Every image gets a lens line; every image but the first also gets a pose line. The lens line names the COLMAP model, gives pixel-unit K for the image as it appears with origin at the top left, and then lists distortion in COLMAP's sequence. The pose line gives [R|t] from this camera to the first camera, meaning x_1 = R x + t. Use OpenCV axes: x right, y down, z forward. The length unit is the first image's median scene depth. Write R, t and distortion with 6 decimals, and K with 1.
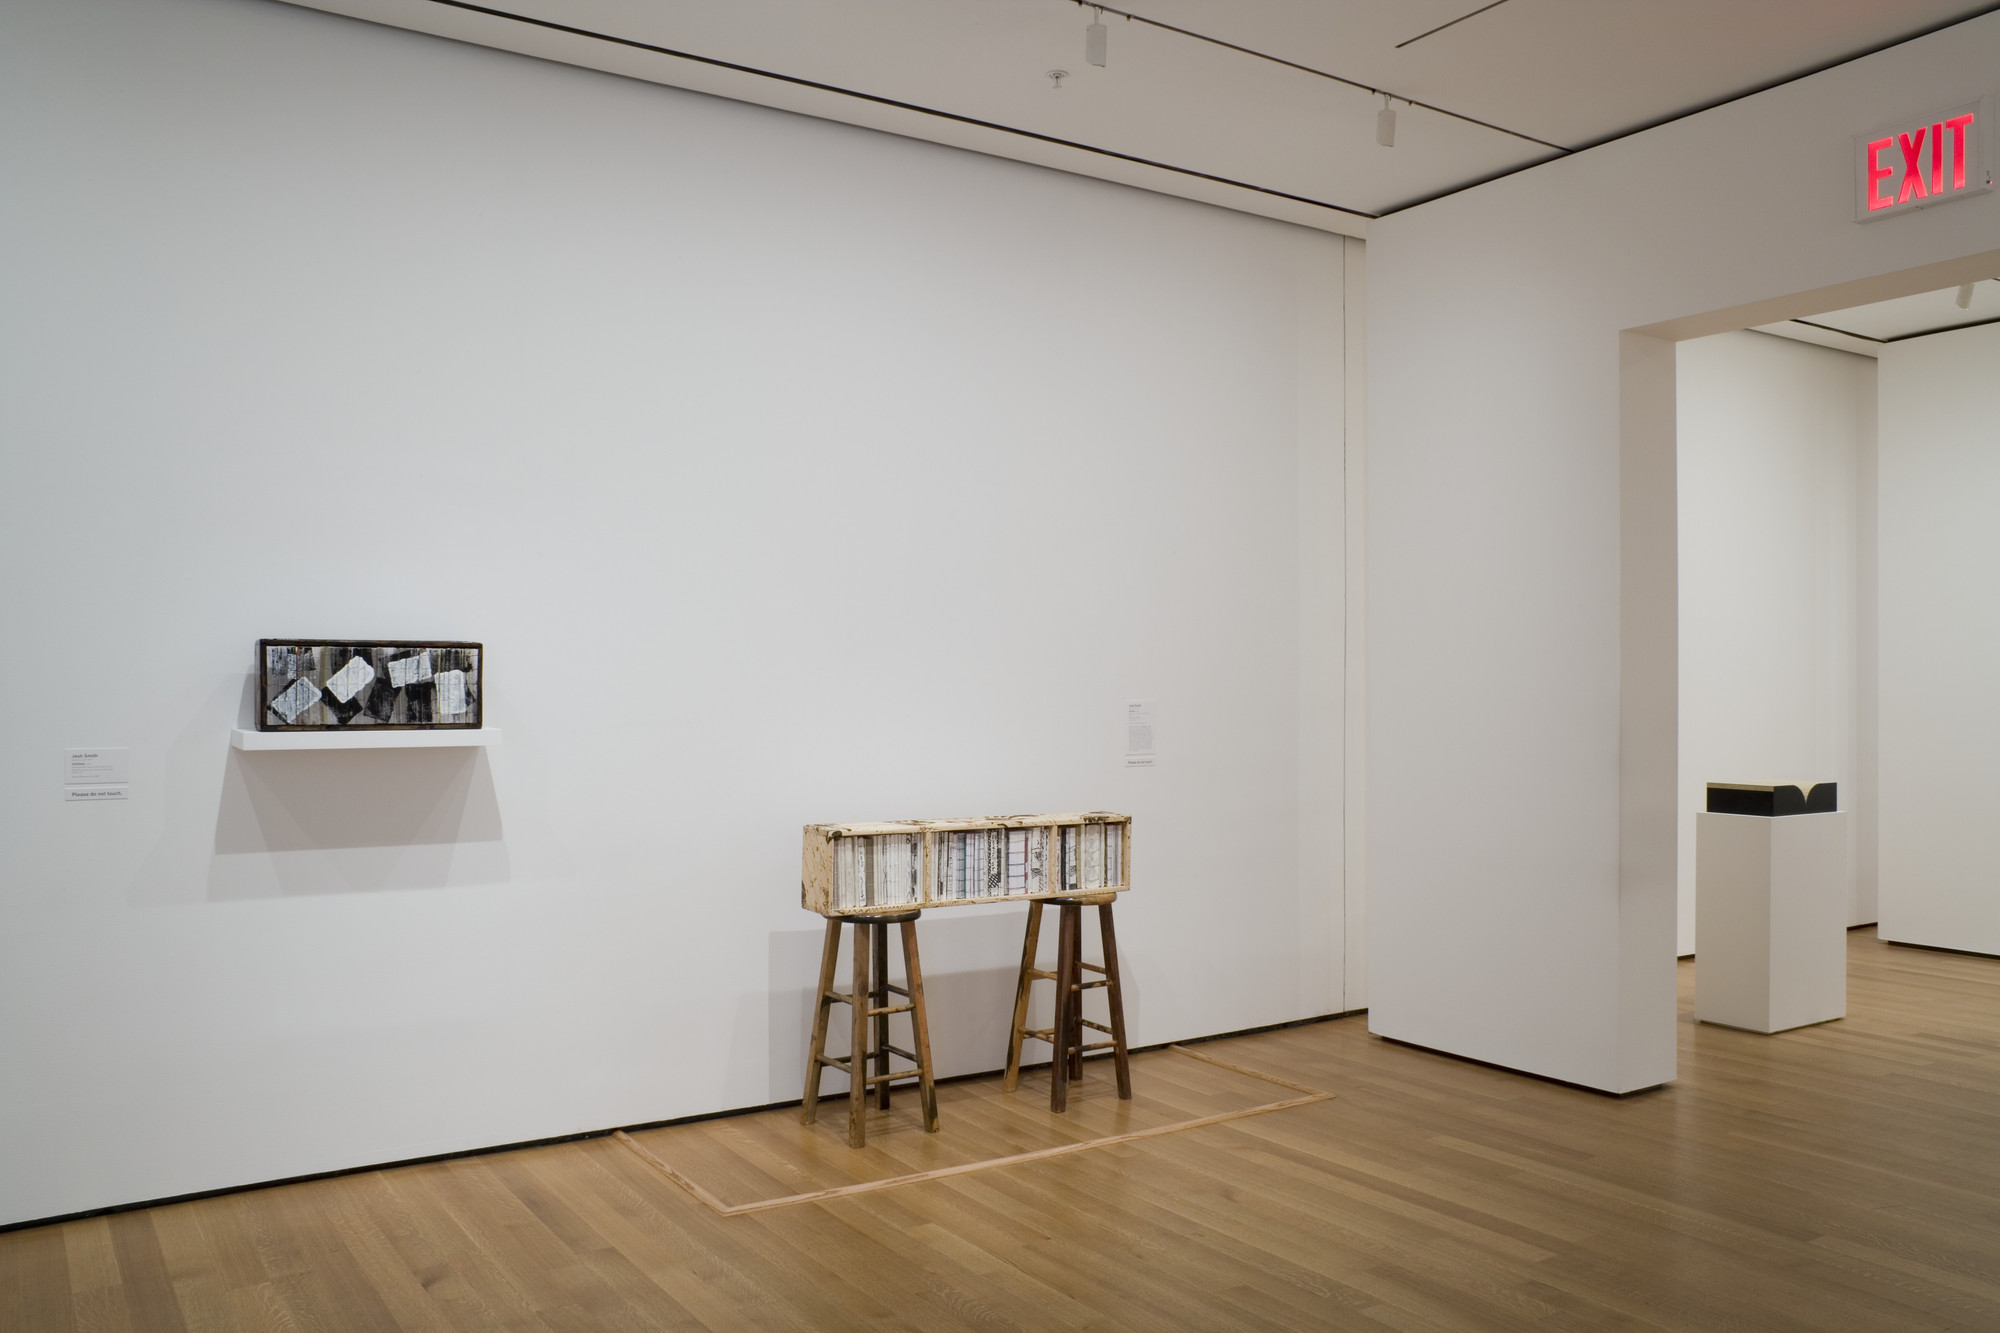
lens RADIAL K [[1582.3, 0, 996.7], [0, 1582.3, 650.9], [0, 0, 1]] dist [0.014013, 0.008895]
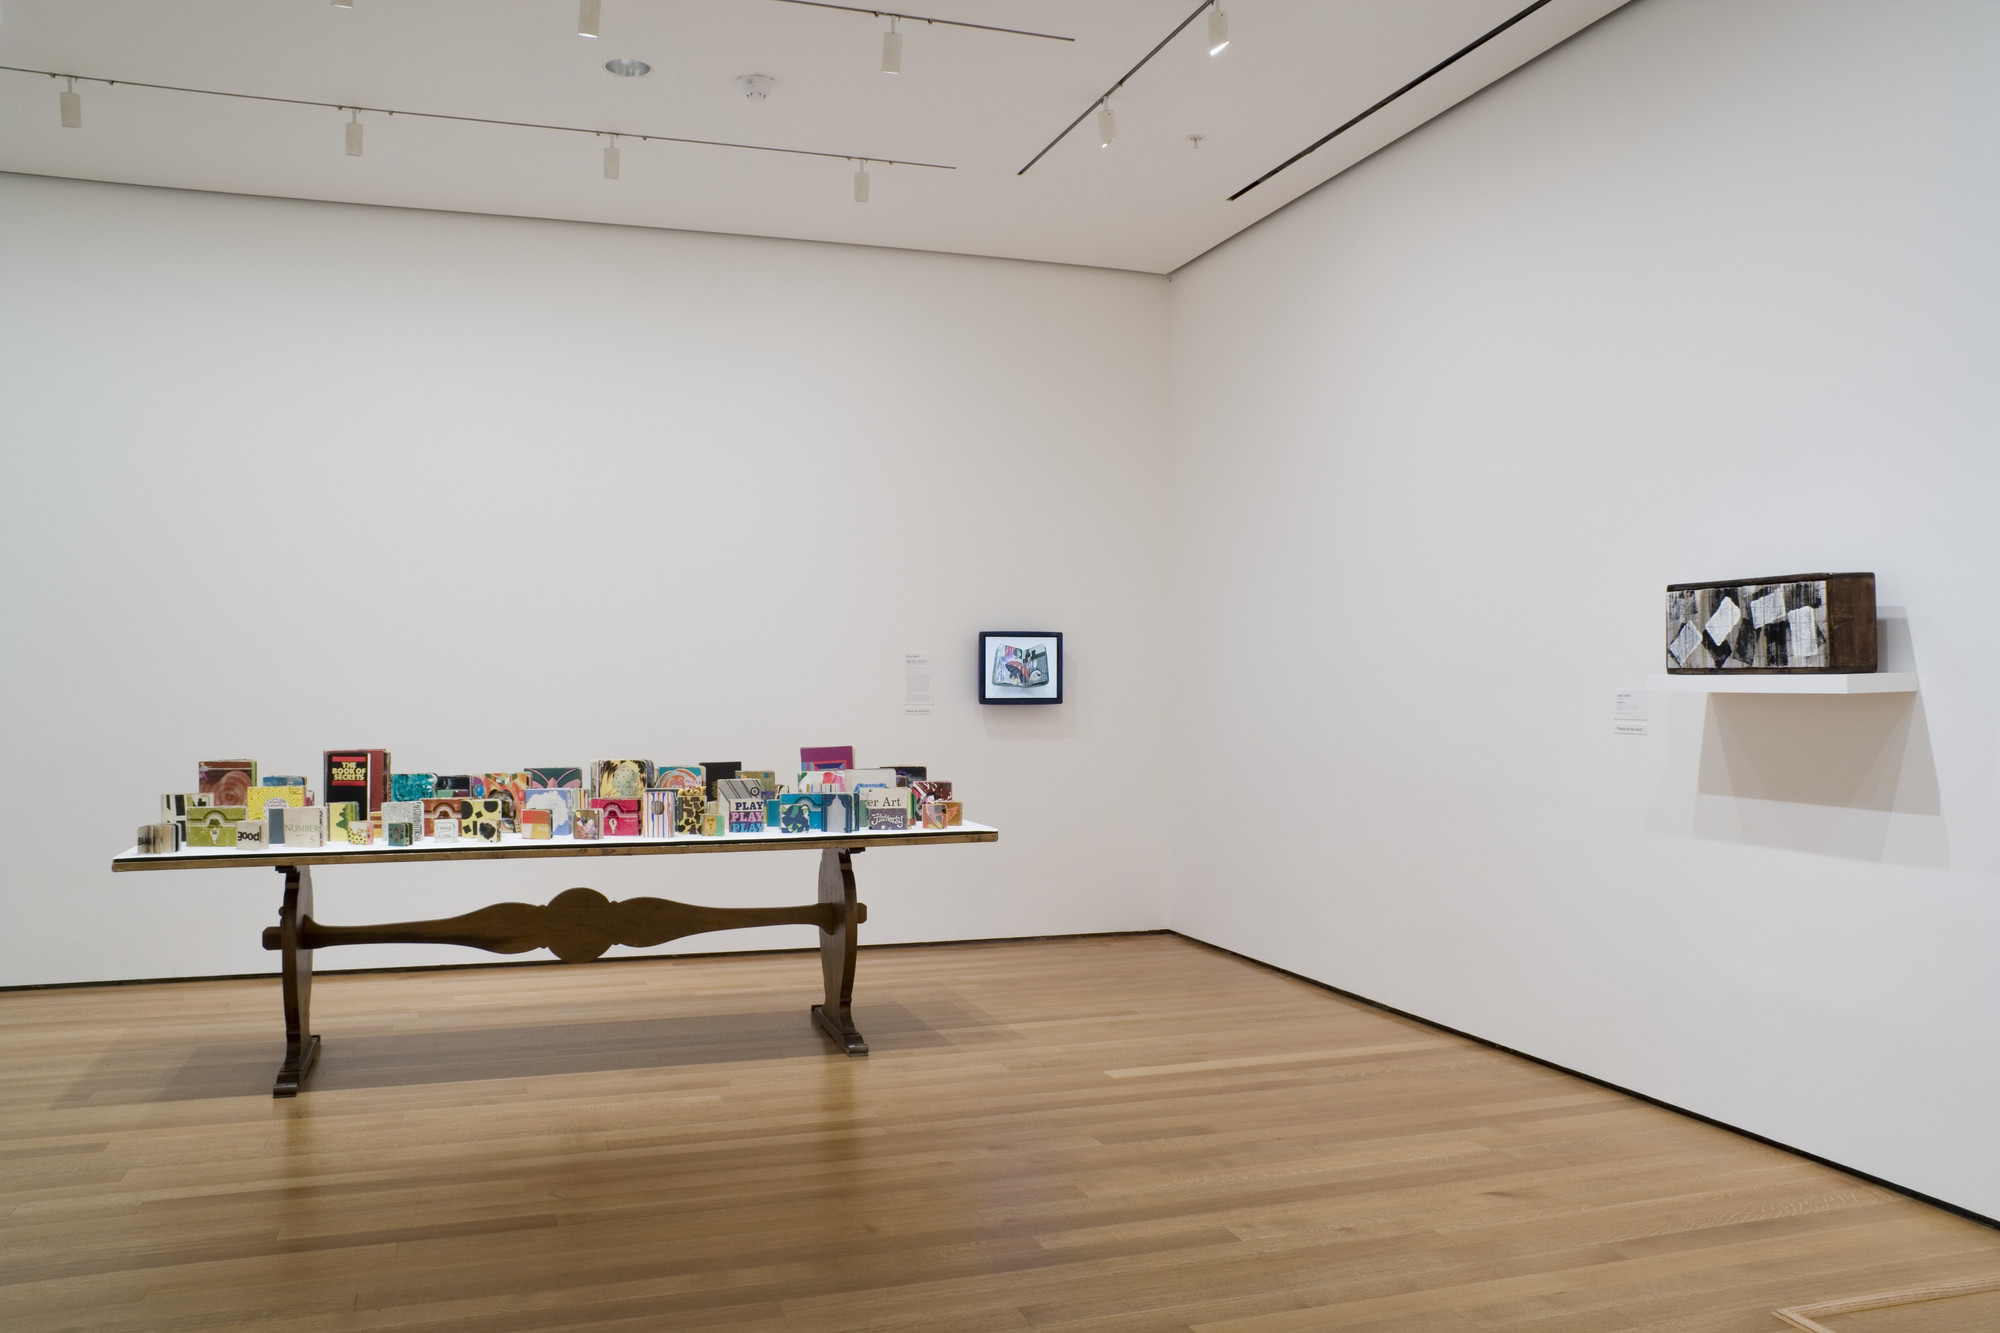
lens RADIAL K [[1582.3, 0, 994.8], [0, 1582.3, 667.2], [0, 0, 1]] dist [0.014013, 0.008895]
pose [[-0.230281, -0.011292, -0.973059, 0.627945], [0.015118, 0.999770, -0.015180, 0.053289], [0.973007, -0.018206, -0.230057, 0.782705]]
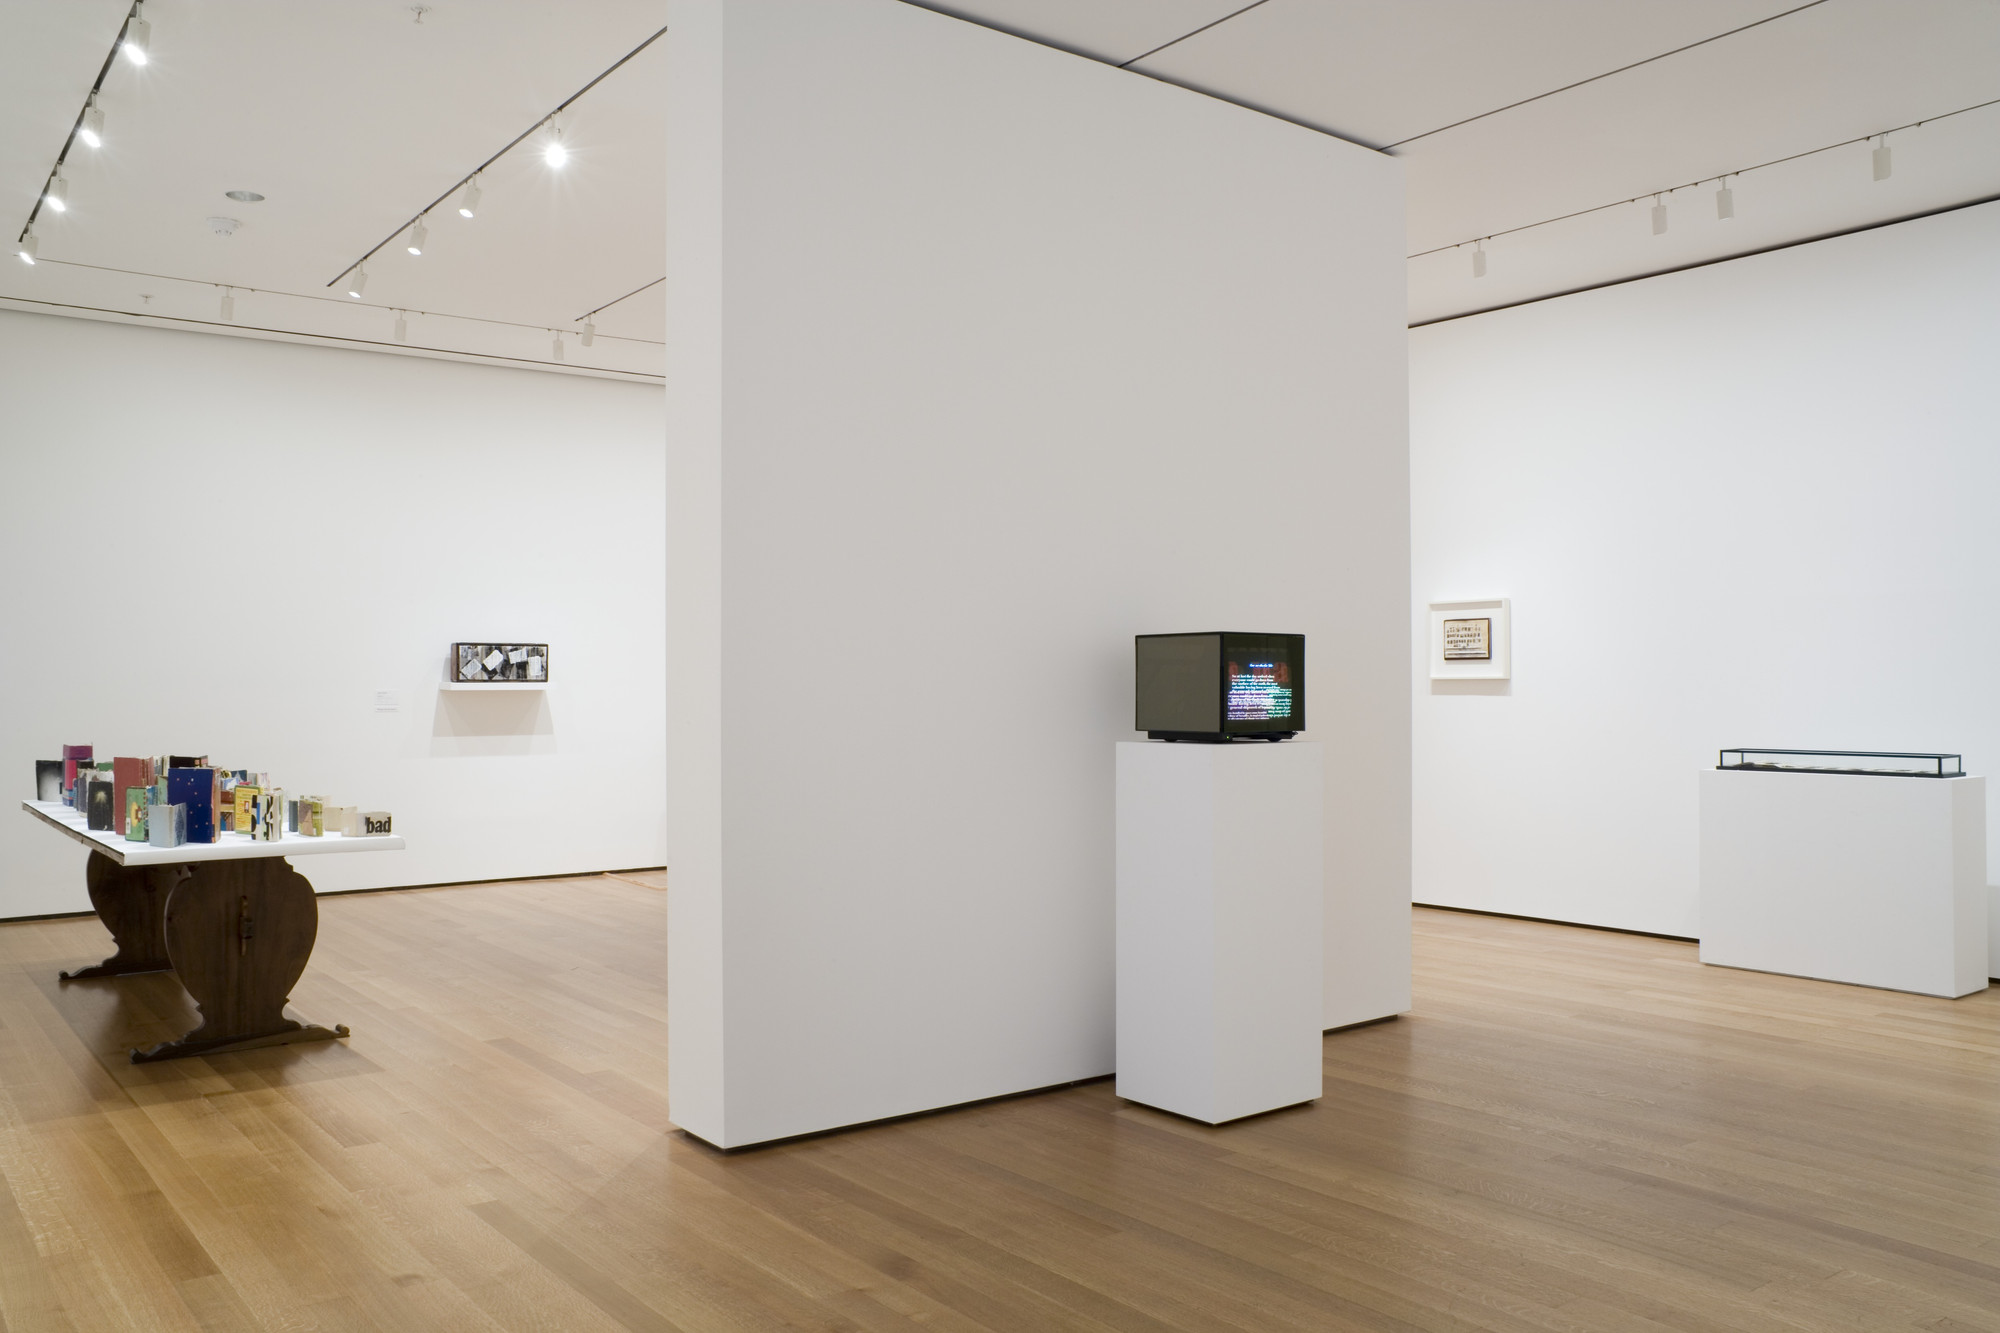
lens RADIAL K [[1582.3, 0, 1002.5], [0, 1582.3, 670.3], [0, 0, 1]] dist [0.014013, 0.008895]
pose [[0.995077, -0.004802, 0.098992, 0.095498], [0.003944, 0.999953, 0.008857, 0.015188], [-0.099030, -0.008423, 0.995049, -1.330847]]
